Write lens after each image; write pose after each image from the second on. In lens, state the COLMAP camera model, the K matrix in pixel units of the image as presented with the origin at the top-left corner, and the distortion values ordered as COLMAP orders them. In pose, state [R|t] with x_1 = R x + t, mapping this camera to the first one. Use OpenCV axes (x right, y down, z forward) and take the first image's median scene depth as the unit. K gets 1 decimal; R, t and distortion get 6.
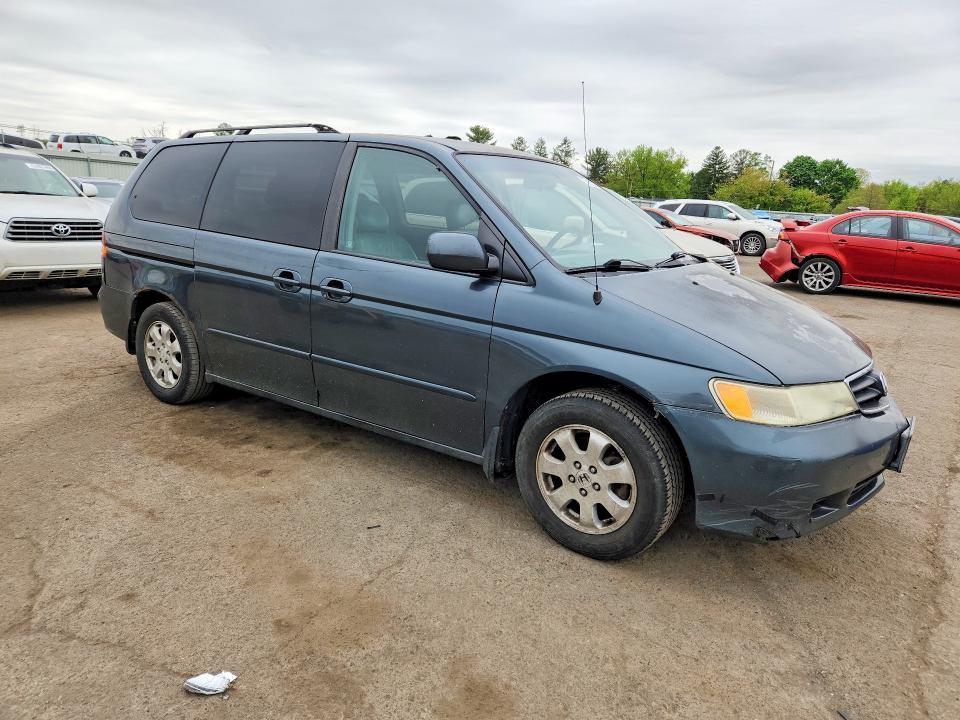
lens RADIAL K [[703.0, 0, 483.6], [0, 703.0, 360.8], [0, 0, 1]] dist [0.055739, -0.059416]
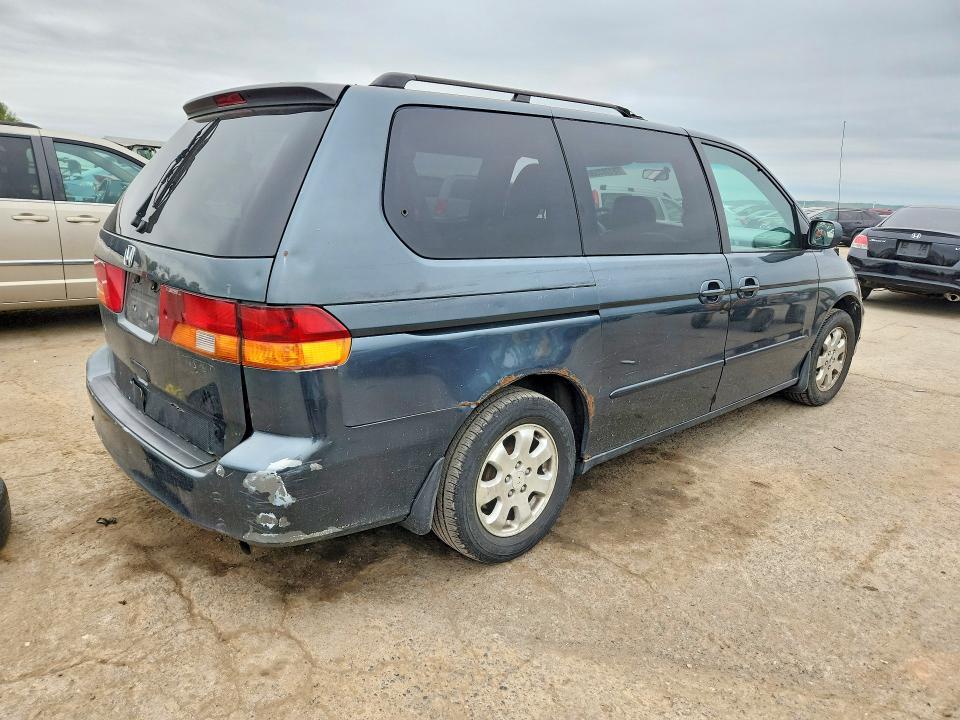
lens RADIAL K [[703.0, 0, 483.6], [0, 703.0, 360.8], [0, 0, 1]] dist [0.055739, -0.059416]
pose [[0.154654, -0.282442, 0.946736, -1.146573], [0.187665, 0.949217, 0.252527, -0.297734], [-0.969981, 0.138615, 0.199805, 1.055083]]
